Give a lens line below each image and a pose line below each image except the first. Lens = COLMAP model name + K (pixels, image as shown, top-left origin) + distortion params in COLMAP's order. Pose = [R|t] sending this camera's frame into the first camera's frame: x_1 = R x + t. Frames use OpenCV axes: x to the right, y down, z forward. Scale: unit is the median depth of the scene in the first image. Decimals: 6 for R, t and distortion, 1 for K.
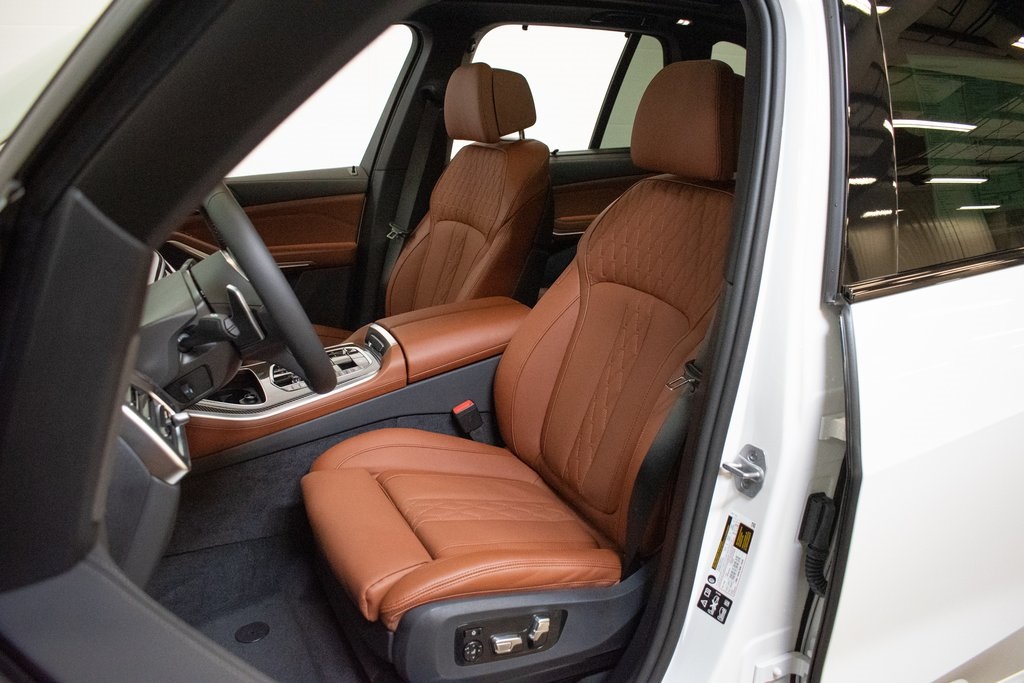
lens RADIAL K [[782.3, 0, 512.0], [0, 782.3, 341.5], [0, 0, 1]] dist [-0.087040, 0.001243]
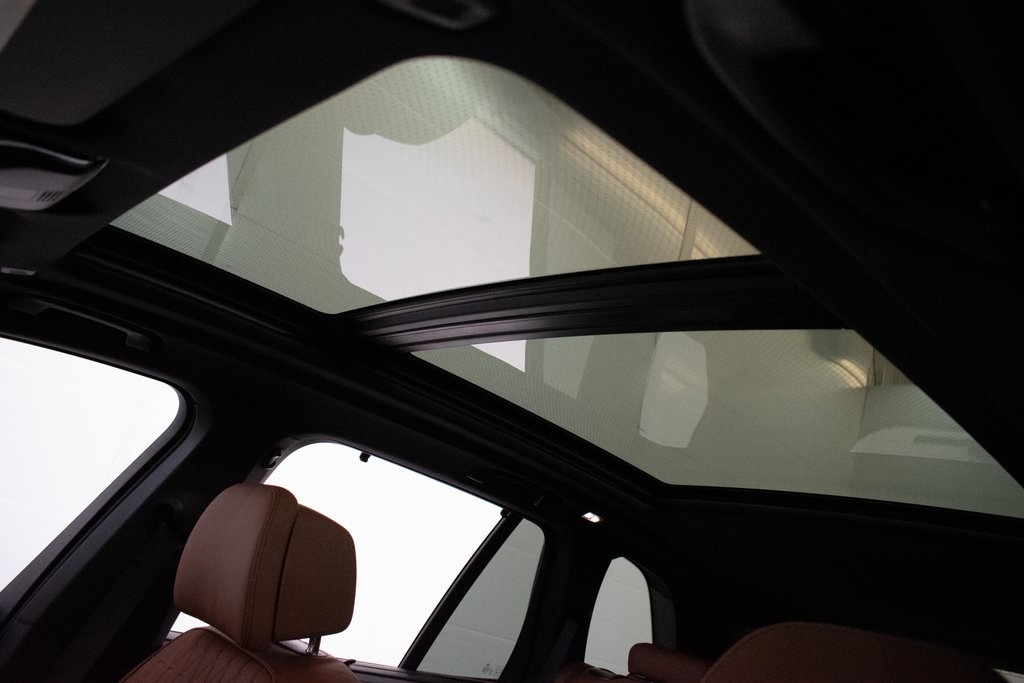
lens RADIAL K [[782.3, 0, 512.0], [0, 782.3, 341.5], [0, 0, 1]] dist [-0.087040, 0.001243]
pose [[0.926042, 0.322308, 0.196377, -0.027027], [-0.160893, 0.807790, -0.567088, -0.147188], [-0.341408, 0.493552, 0.799904, 0.416316]]
